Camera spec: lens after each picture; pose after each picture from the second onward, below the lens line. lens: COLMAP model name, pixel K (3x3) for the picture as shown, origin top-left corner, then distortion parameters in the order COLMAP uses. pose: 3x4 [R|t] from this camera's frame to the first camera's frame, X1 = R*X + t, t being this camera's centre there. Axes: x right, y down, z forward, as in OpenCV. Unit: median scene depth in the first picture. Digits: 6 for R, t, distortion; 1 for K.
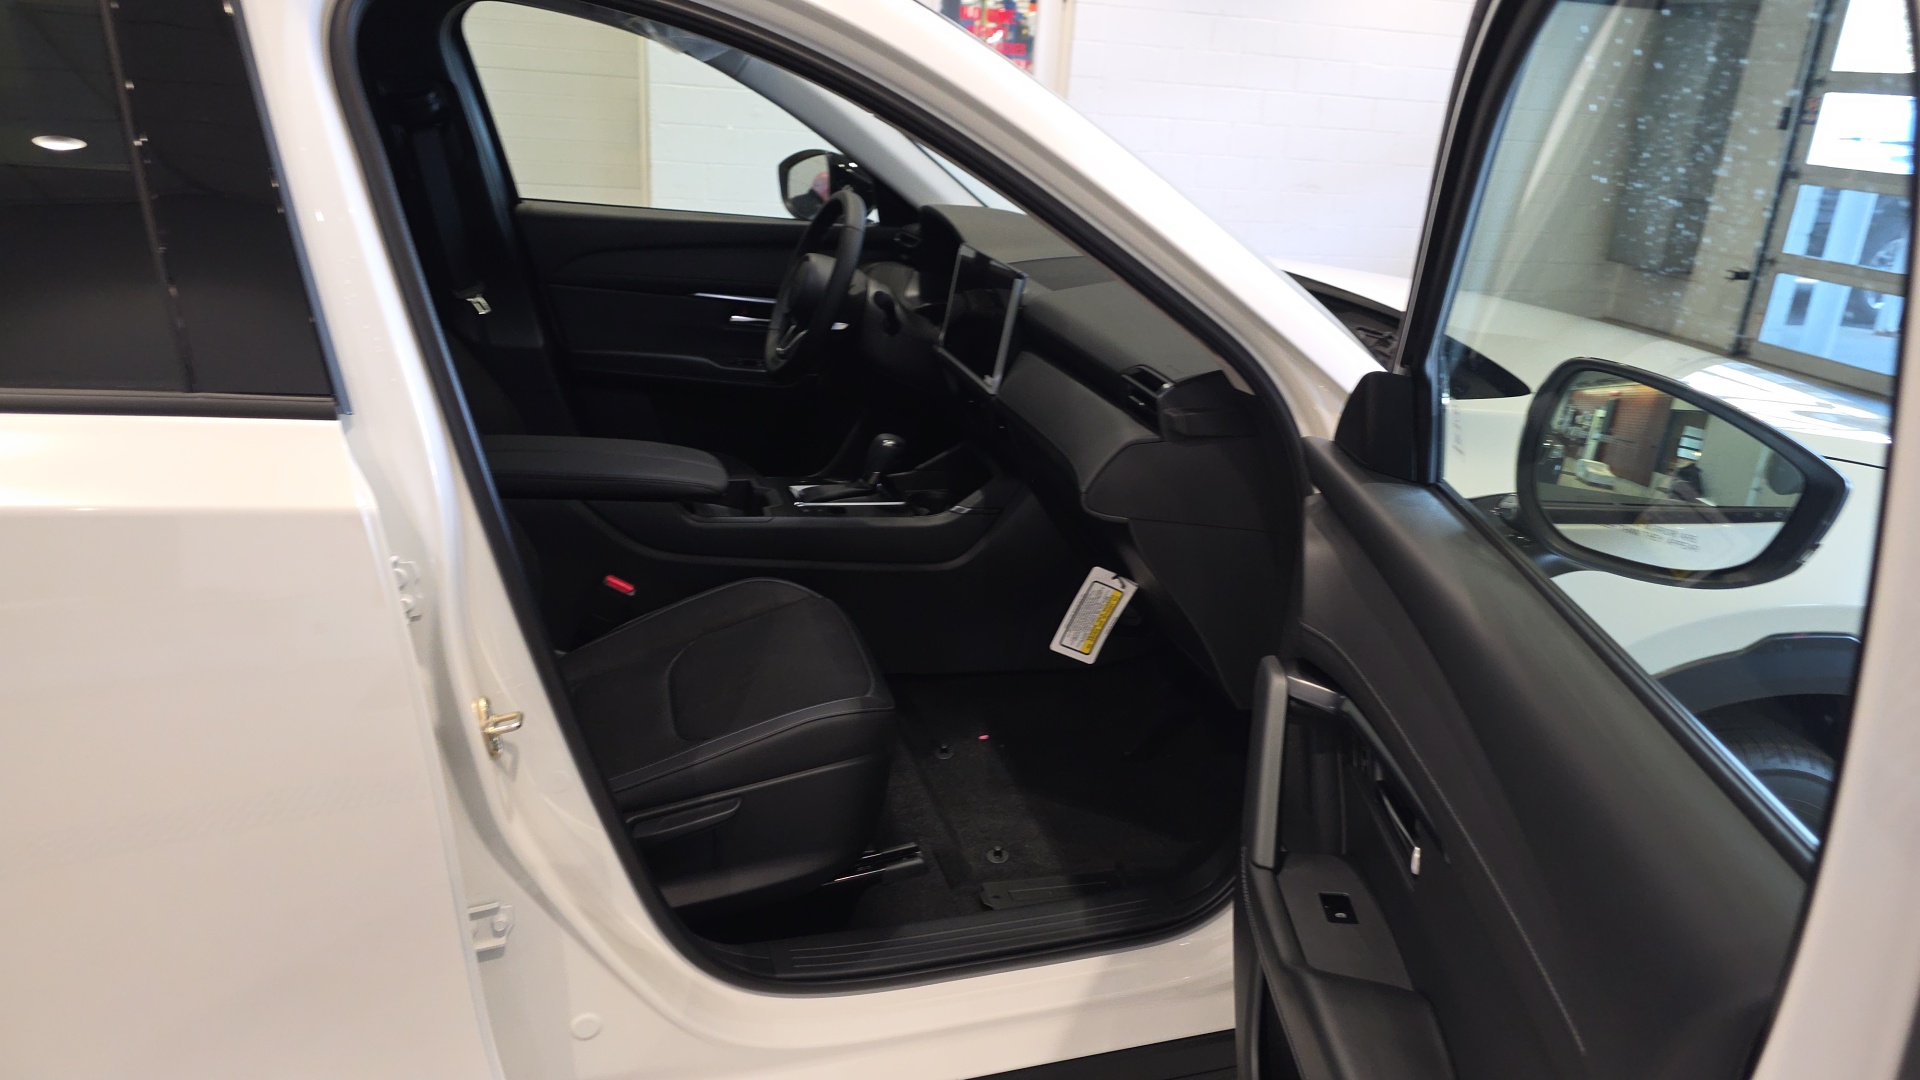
lens RADIAL K [[1221.4, 0, 944.7], [0, 1221.4, 544.4], [0, 0, 1]] dist [0.013013, -0.002665]
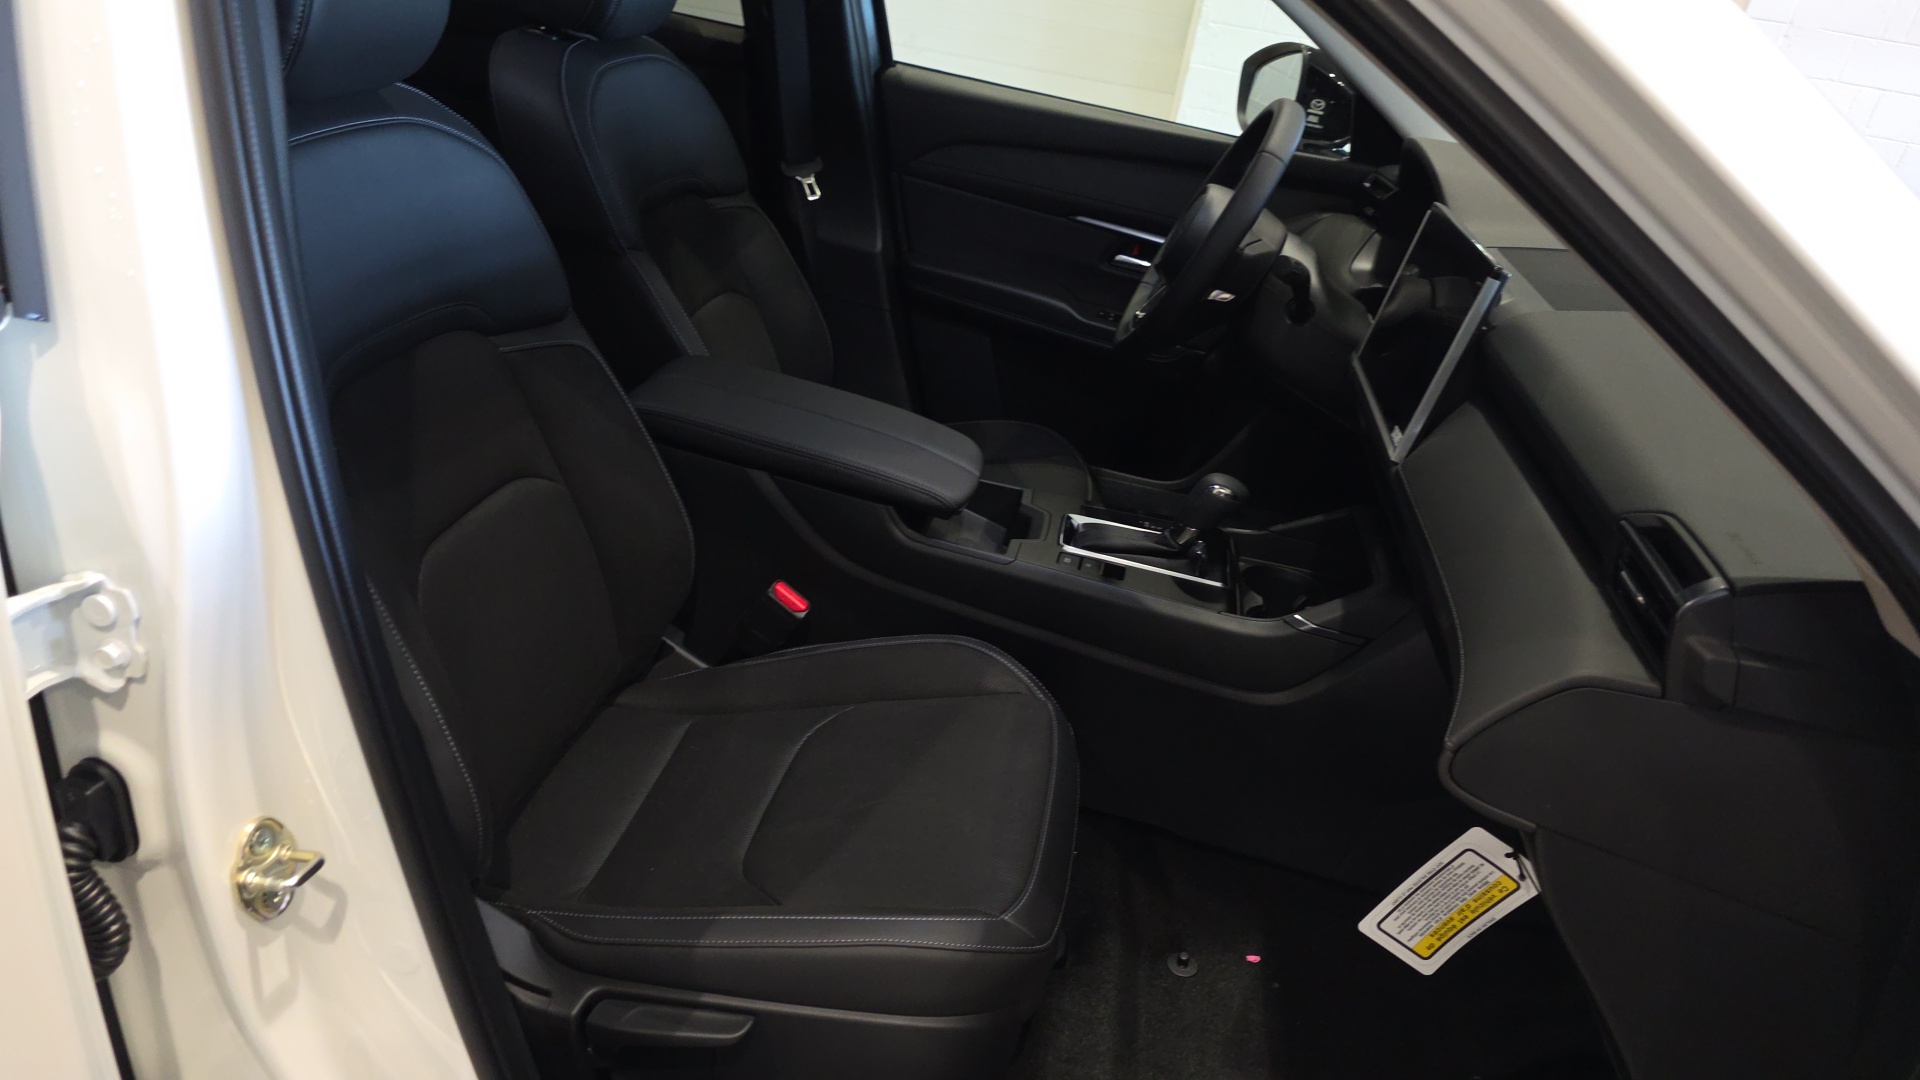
lens RADIAL K [[1221.4, 0, 944.7], [0, 1221.4, 544.4], [0, 0, 1]] dist [0.013013, -0.002665]
pose [[0.897487, 0.257209, -0.358274, 0.063216], [-0.235263, 0.966310, 0.104386, -0.089786], [0.373052, -0.009397, 0.927763, 0.347139]]
